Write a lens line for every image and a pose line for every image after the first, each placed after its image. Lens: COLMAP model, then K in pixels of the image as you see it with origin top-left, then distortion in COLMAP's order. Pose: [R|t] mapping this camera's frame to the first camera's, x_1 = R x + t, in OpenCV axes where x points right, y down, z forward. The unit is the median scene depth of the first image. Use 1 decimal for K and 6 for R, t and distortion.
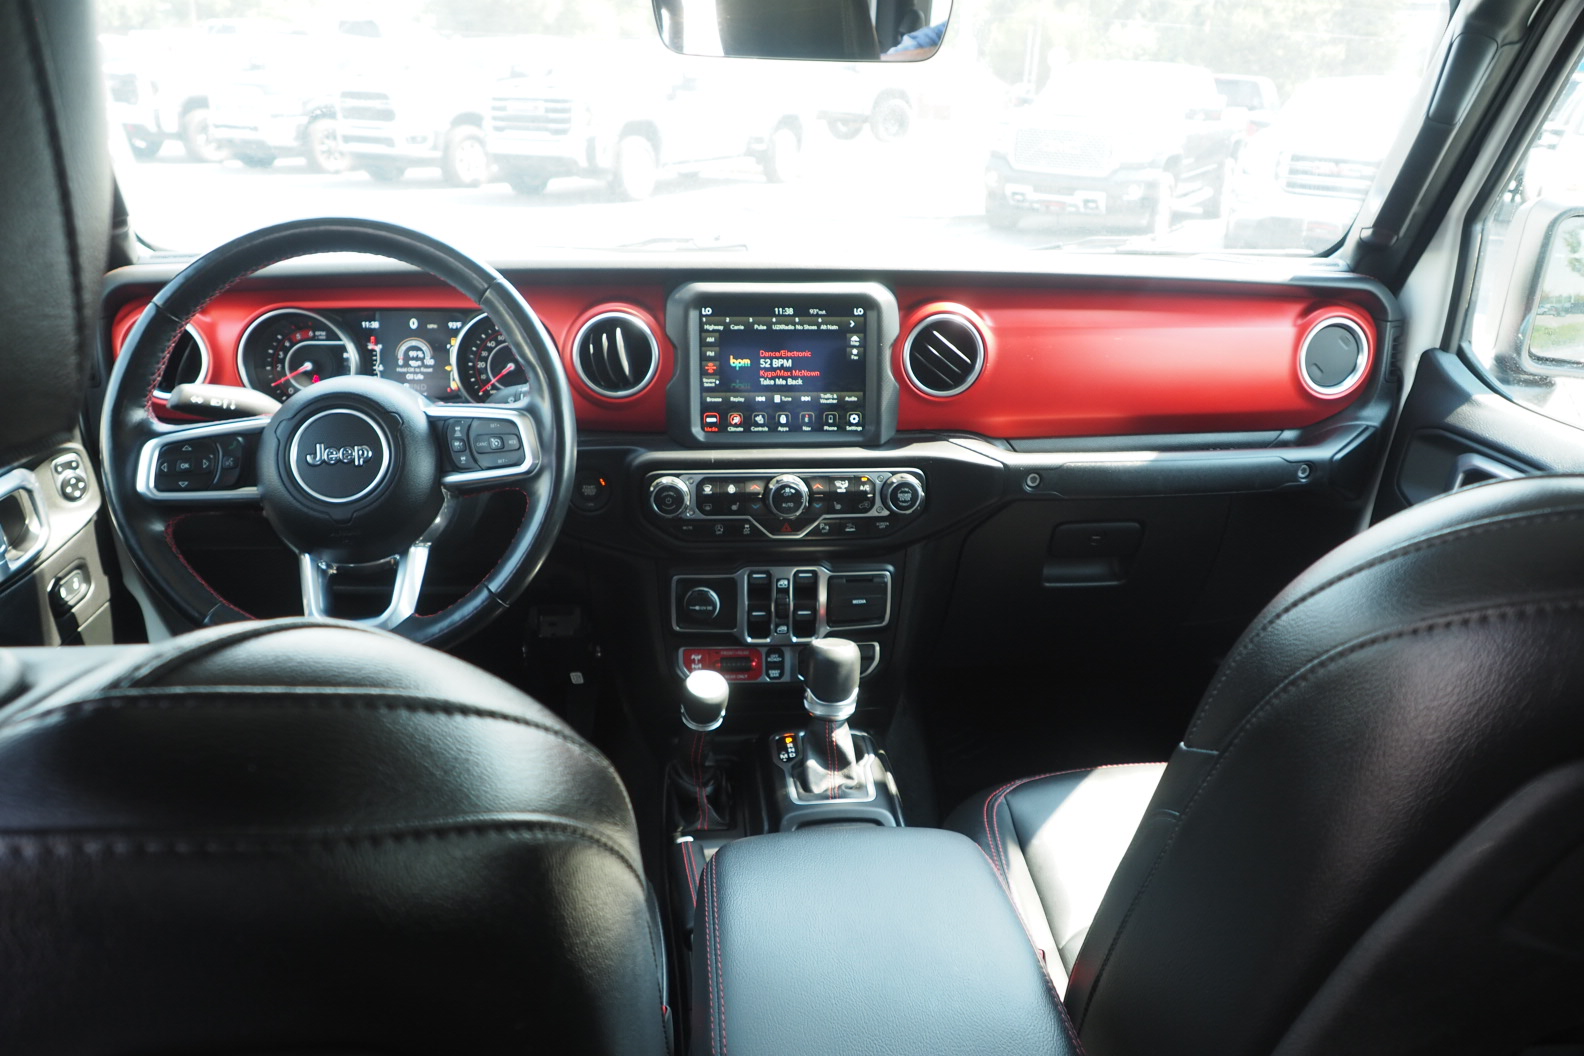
lens RADIAL K [[1100.3, 0, 792.0], [0, 1100.3, 528.0], [0, 0, 1]] dist [-0.030239, -0.000007]
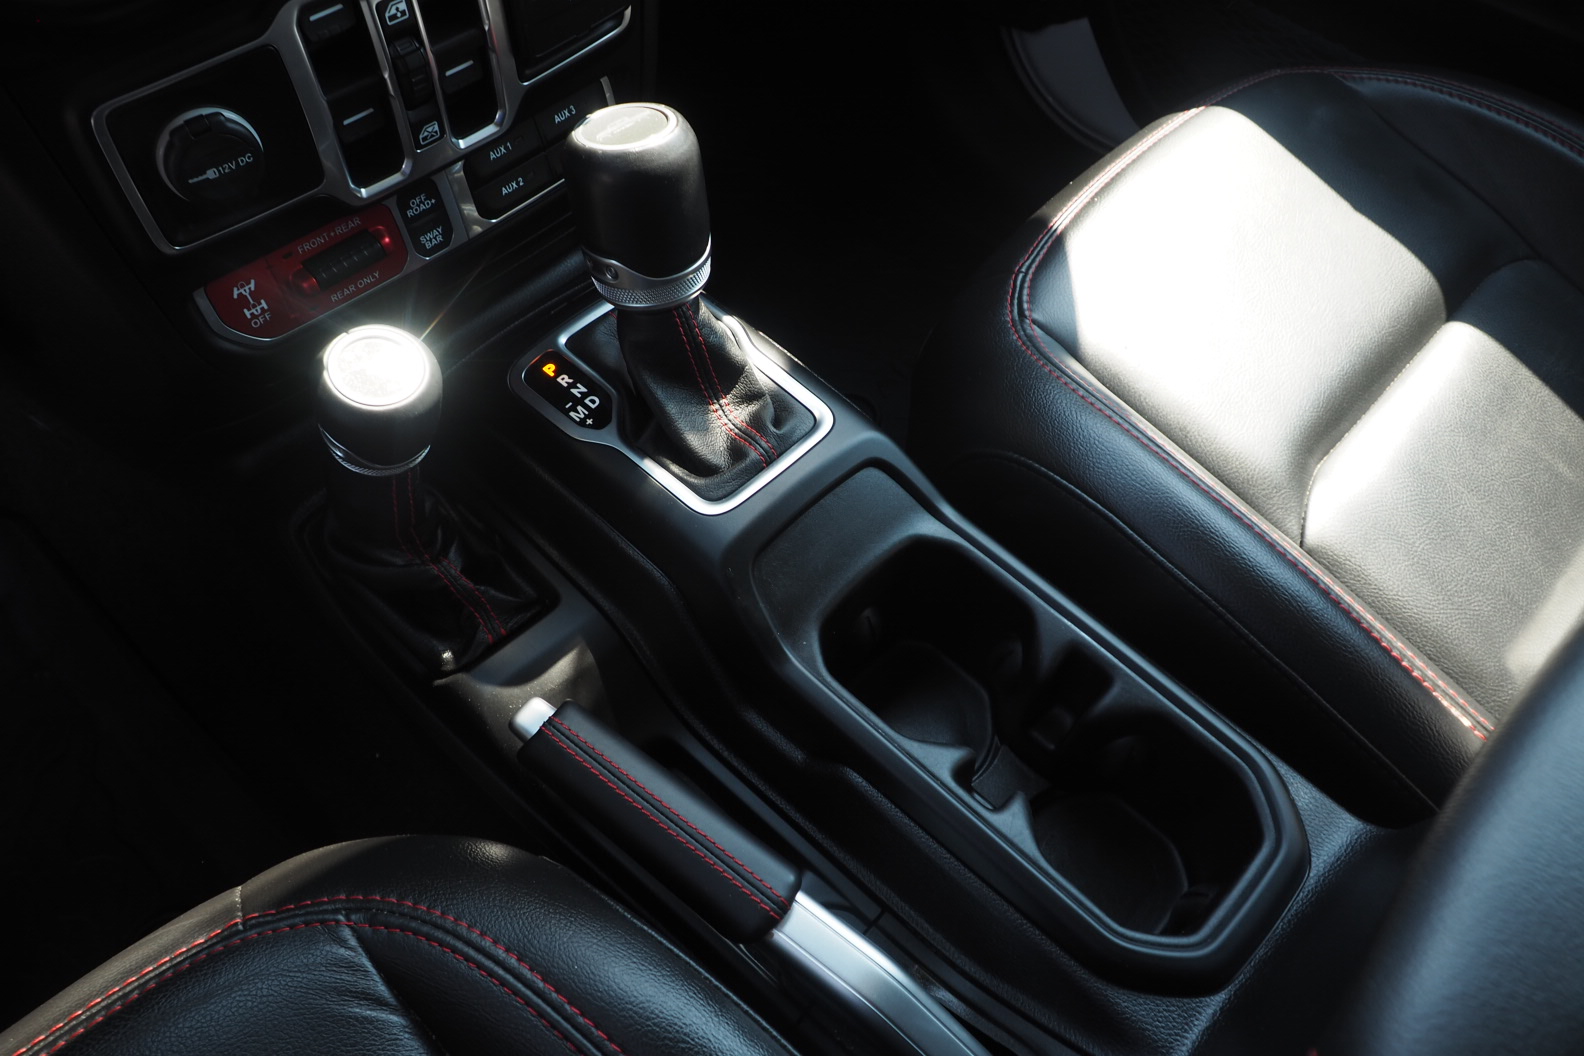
lens RADIAL K [[1131.9, 0, 792.0], [0, 1131.9, 528.0], [0, 0, 1]] dist [-0.025202, 0.003981]
pose [[0.764309, -0.521961, 0.378667, -0.142608], [0.212718, 0.758425, 0.616071, -0.021526], [-0.608755, -0.390319, 0.690701, 0.623705]]
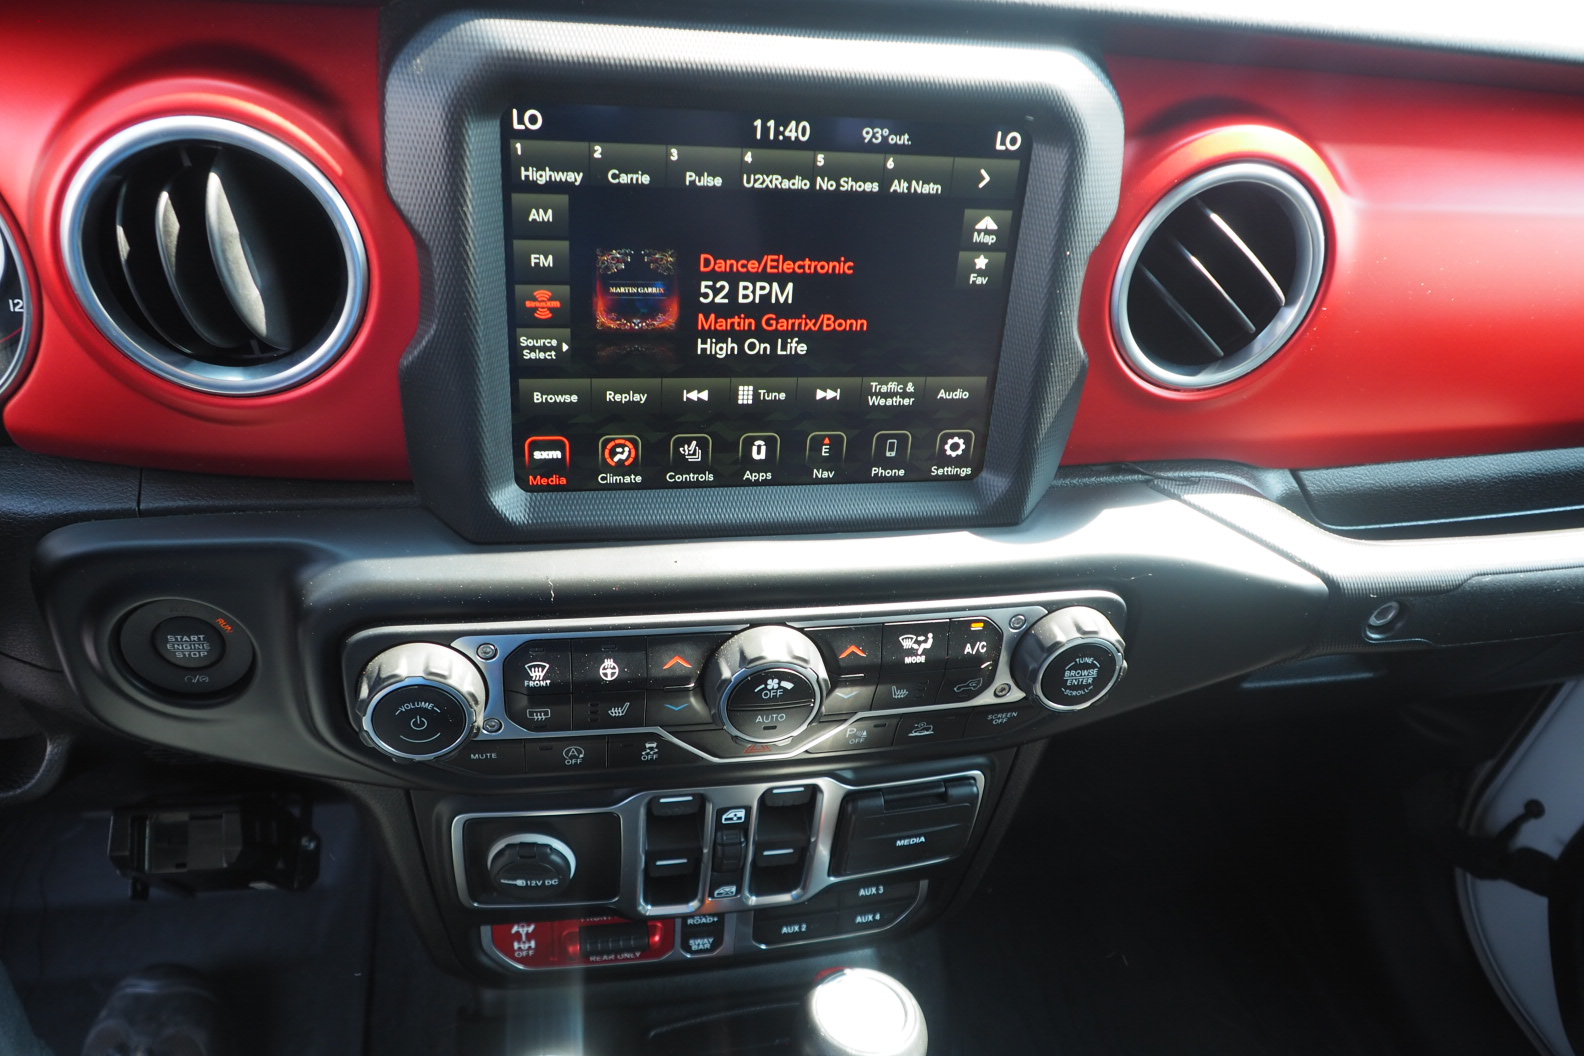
lens RADIAL K [[1119.6, 0, 792.0], [0, 1119.6, 528.0], [0, 0, 1]] dist [-0.037532, -0.001413]
pose [[0.992247, 0.014621, 0.123422, -0.041152], [-0.050435, 0.954985, 0.292335, -0.180392], [-0.113592, -0.296293, 0.948318, 0.662374]]
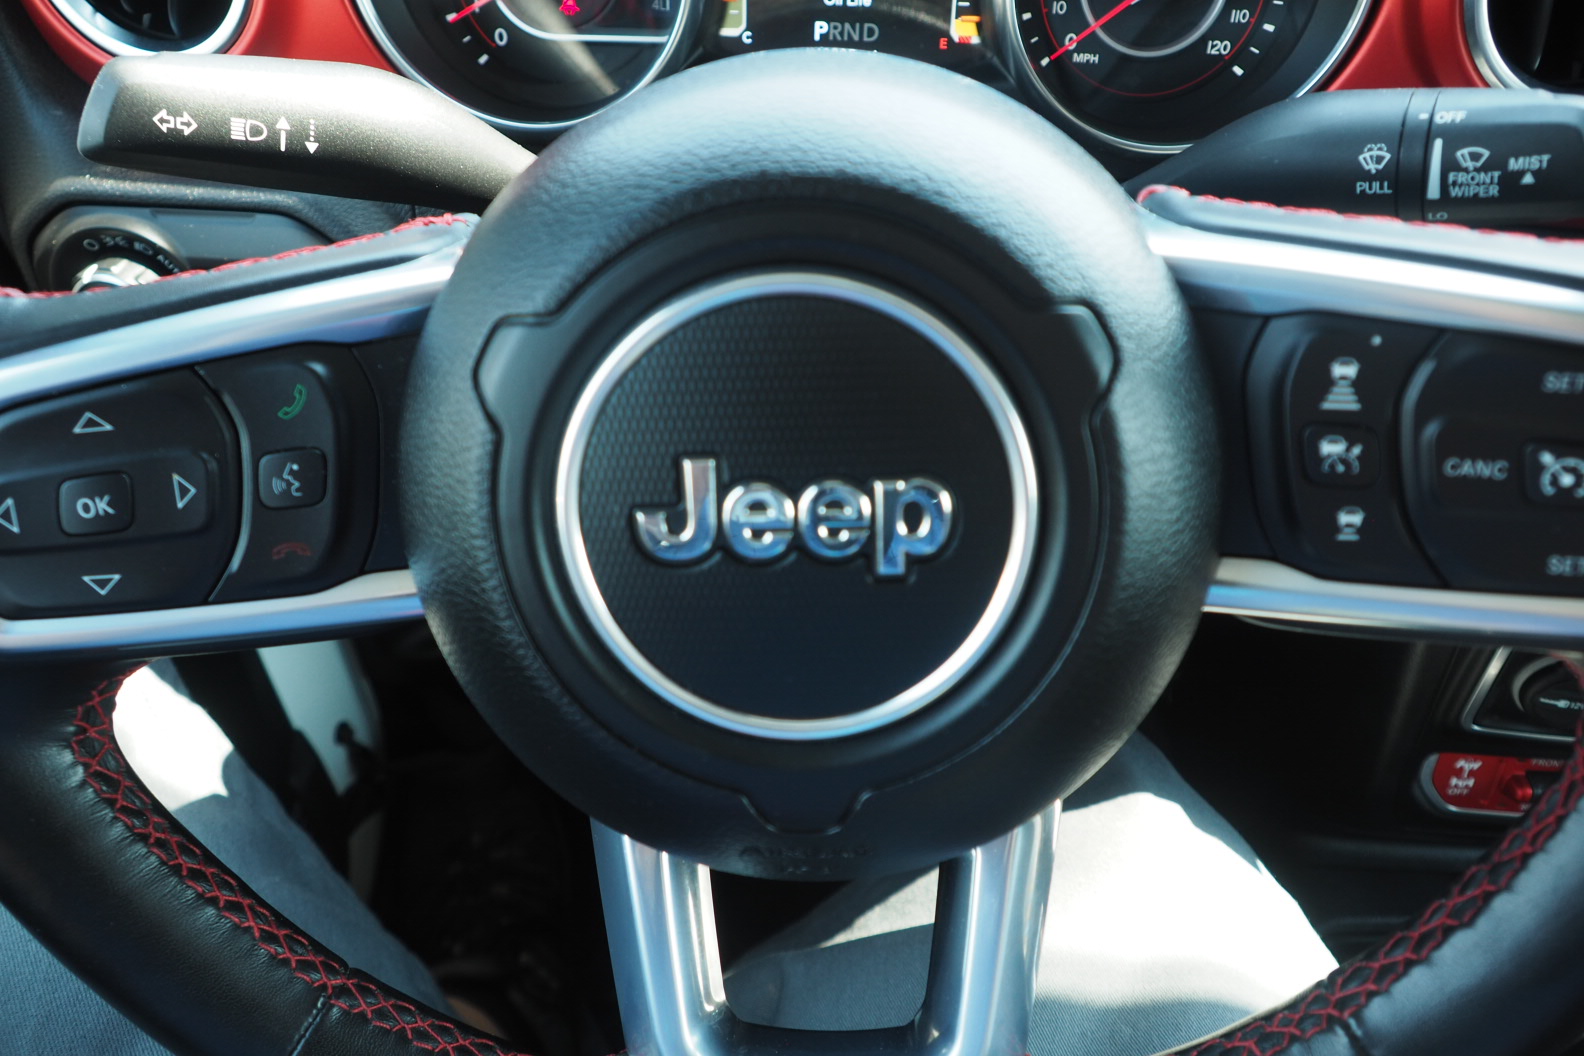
lens RADIAL K [[1119.6, 0, 792.0], [0, 1119.6, 528.0], [0, 0, 1]] dist [-0.037532, -0.001413]
pose [[0.985152, 0.095975, -0.142356, -0.308180], [-0.041298, 0.937283, 0.346113, -0.107313], [0.166646, -0.335095, 0.927330, 0.649681]]
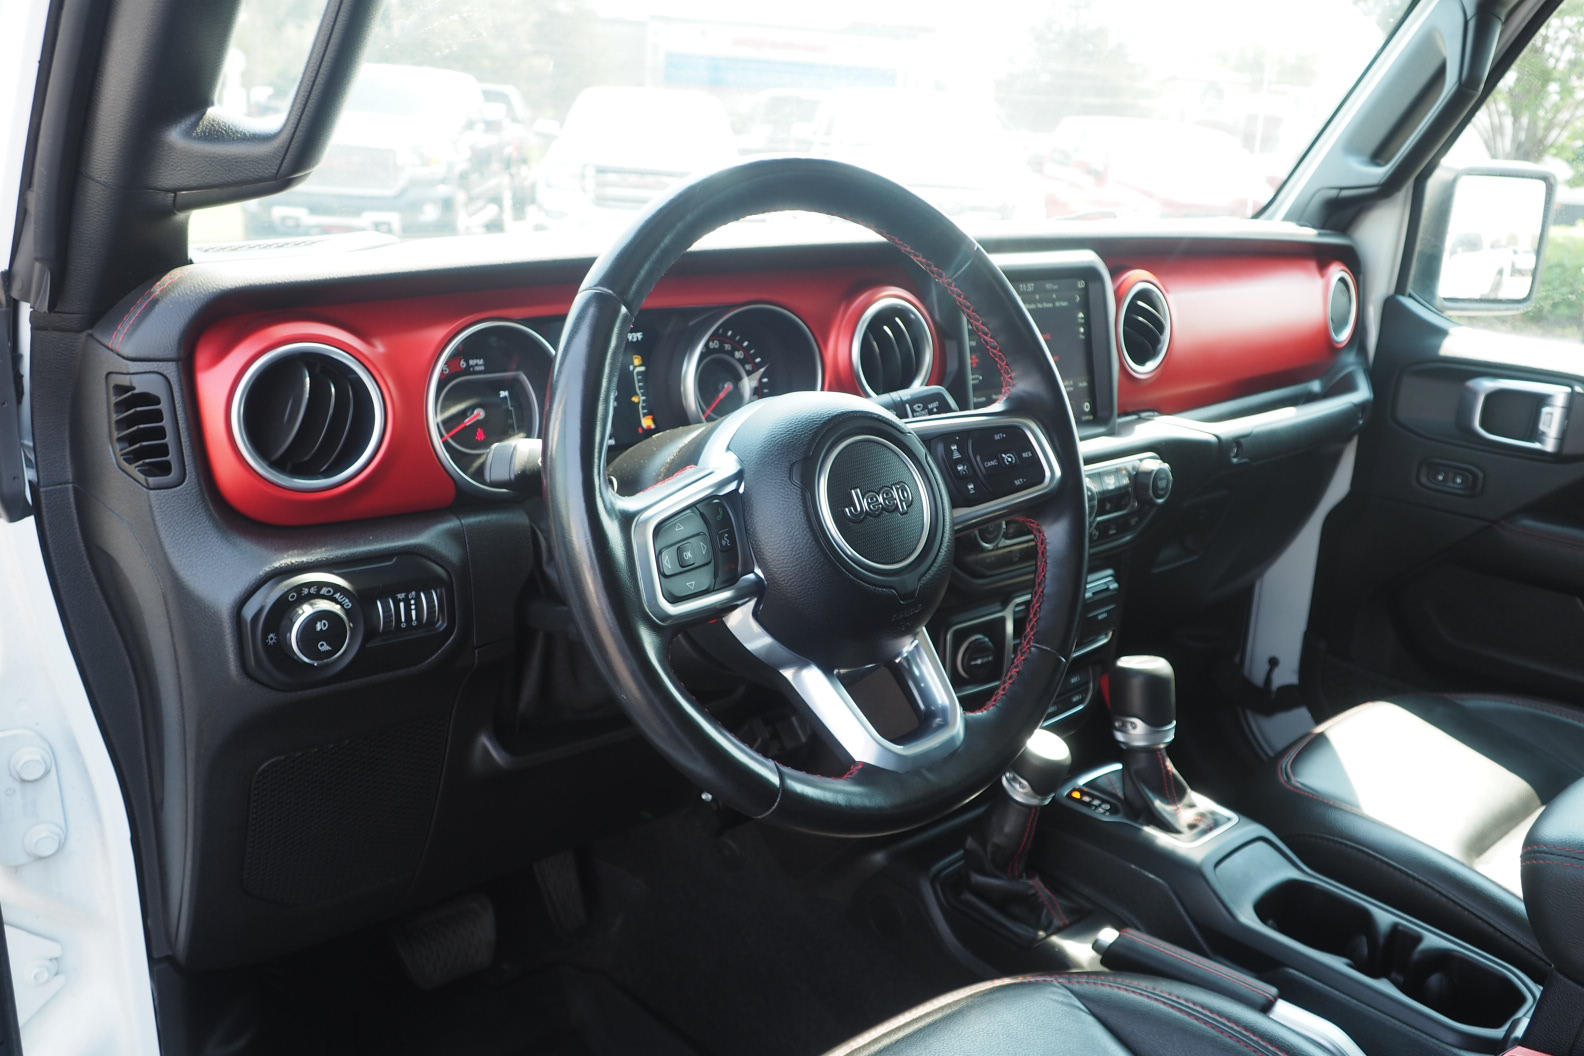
lens RADIAL K [[1295.7, 0, 792.0], [0, 1295.7, 528.0], [0, 0, 1]] dist [-0.033956, 0.001712]
pose [[0.819654, -0.155952, 0.551223, -0.723738], [0.189495, 0.981874, -0.003981, -0.045756], [-0.540610, 0.107717, 0.834349, 0.286663]]
